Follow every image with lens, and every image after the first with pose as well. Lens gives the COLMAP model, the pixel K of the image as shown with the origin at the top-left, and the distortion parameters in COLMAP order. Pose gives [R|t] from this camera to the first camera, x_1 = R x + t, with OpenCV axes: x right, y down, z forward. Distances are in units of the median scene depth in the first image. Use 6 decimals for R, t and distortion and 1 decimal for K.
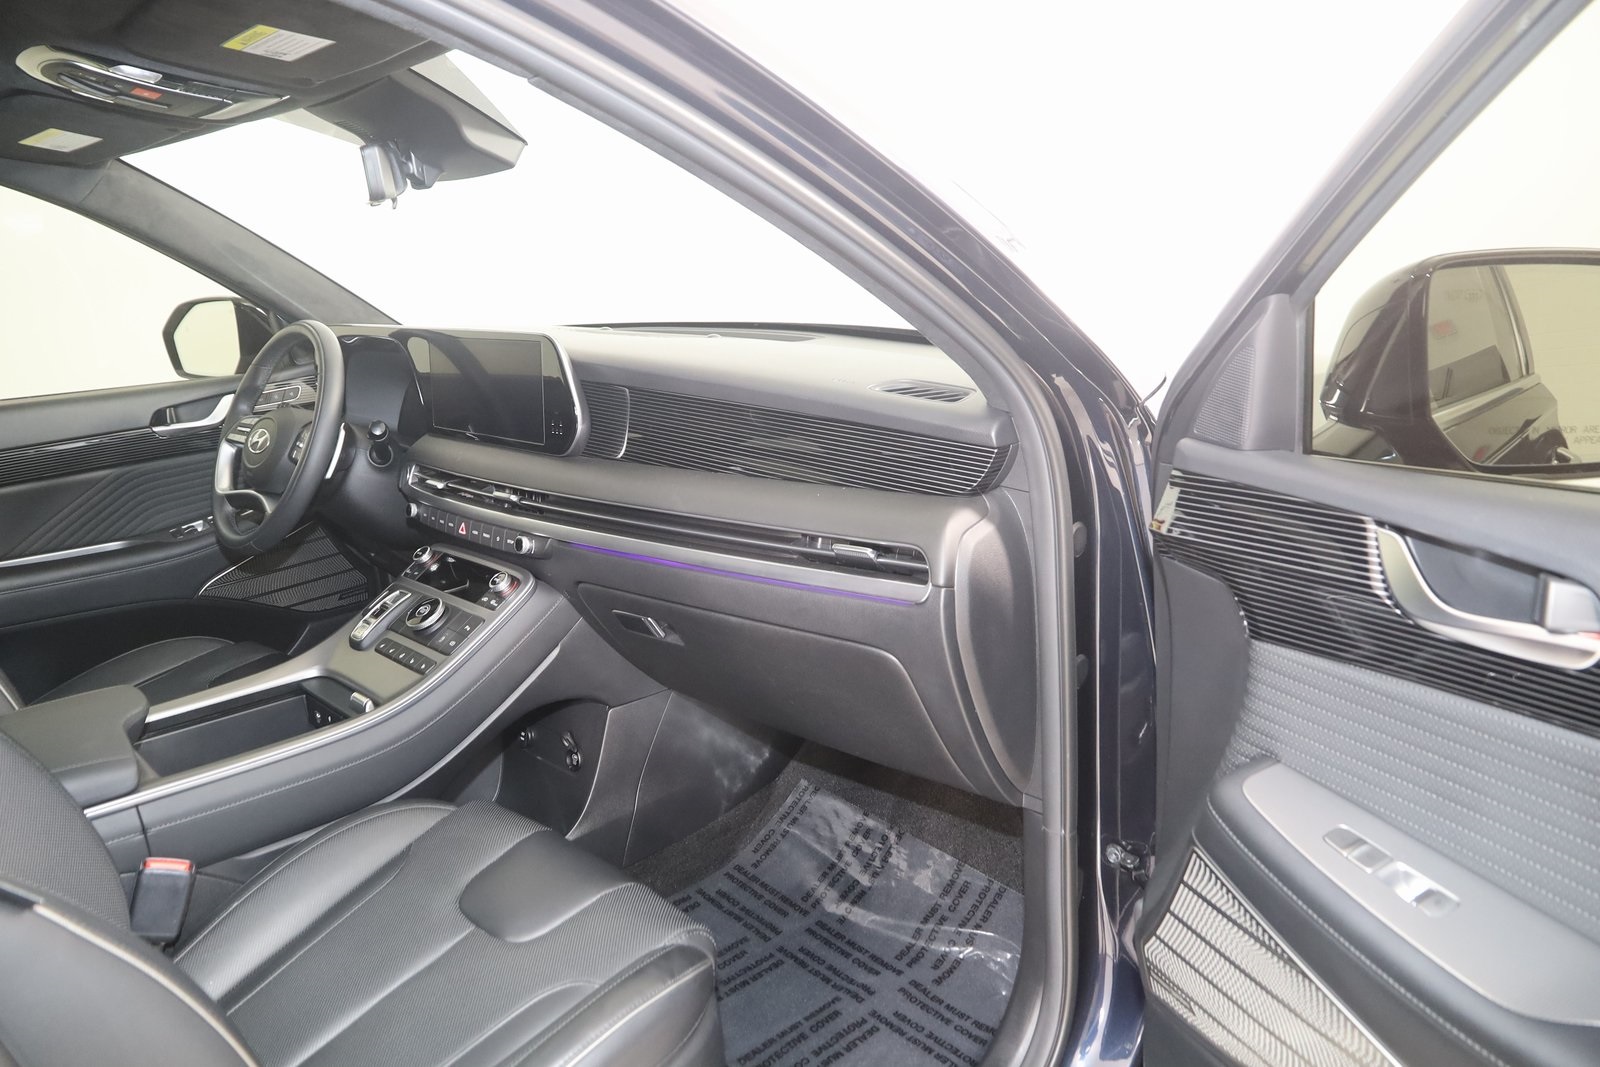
lens RADIAL K [[1100.0, 0, 800.0], [0, 1100.0, 533.5], [0, 0, 1]] dist [-0.126715, 0.089538]
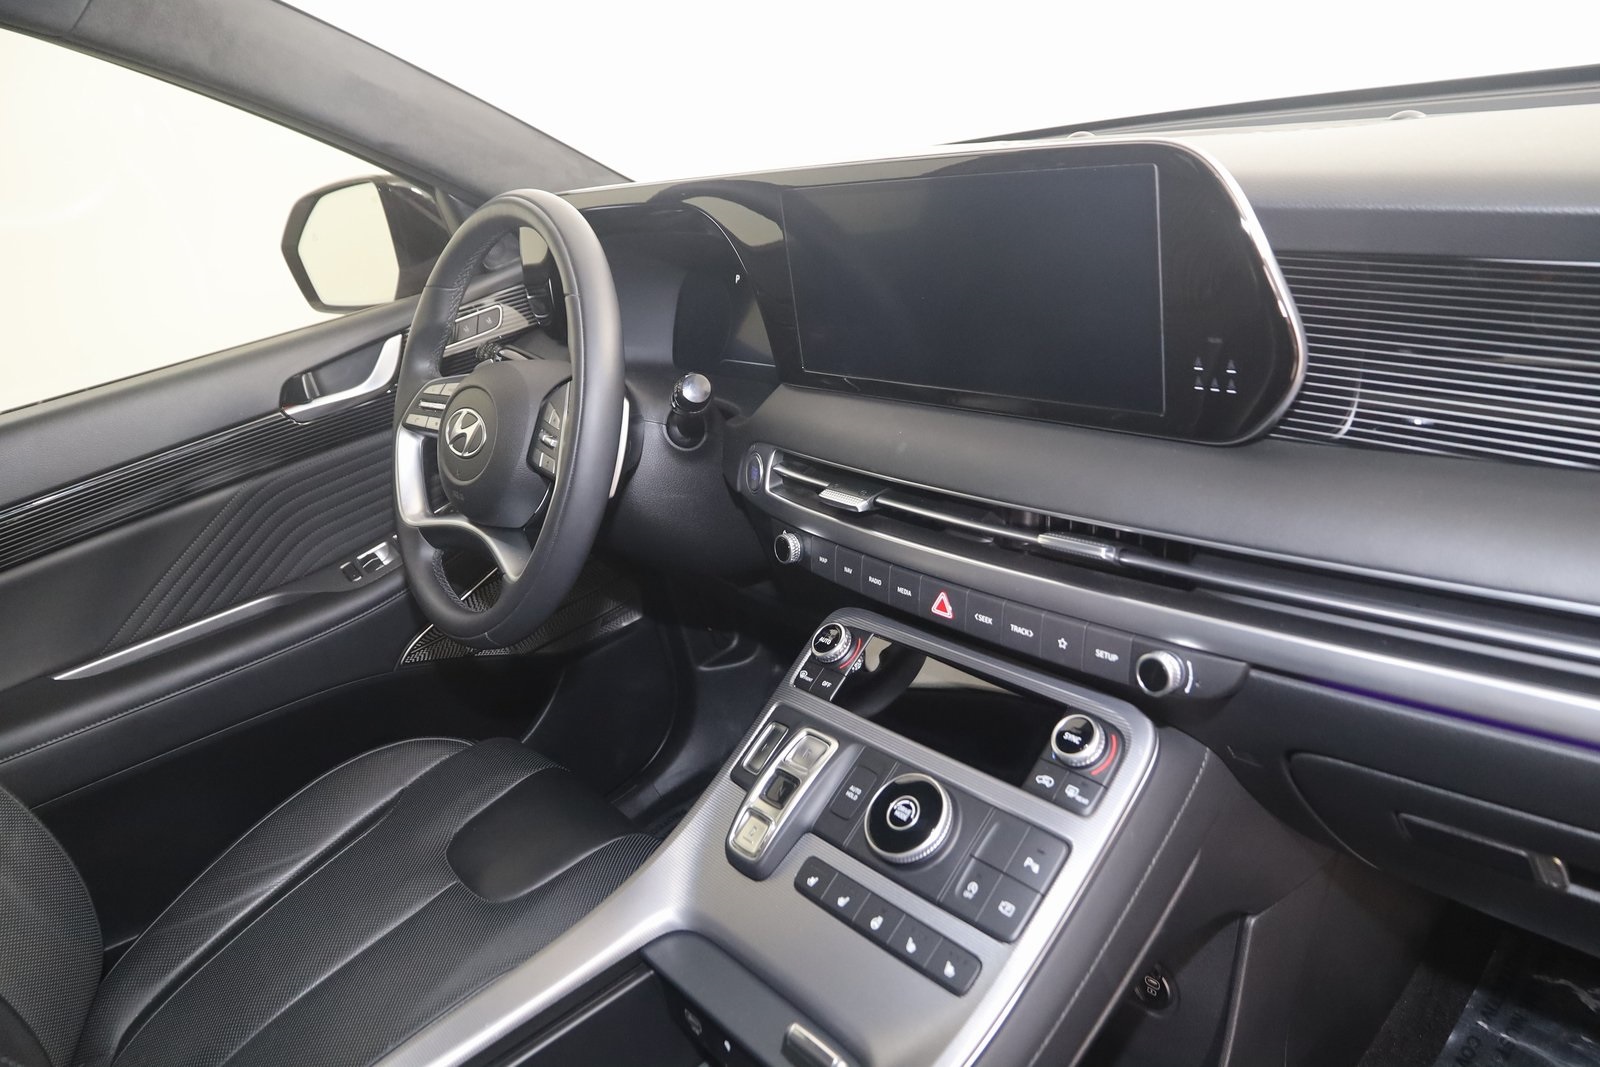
lens RADIAL K [[1100.0, 0, 800.0], [0, 1100.0, 533.5], [0, 0, 1]] dist [-0.126715, 0.089538]
pose [[0.984757, -0.089692, -0.149030, -0.258605], [0.110684, 0.984070, 0.139124, -0.091558], [0.134178, -0.153499, 0.978997, 0.471812]]
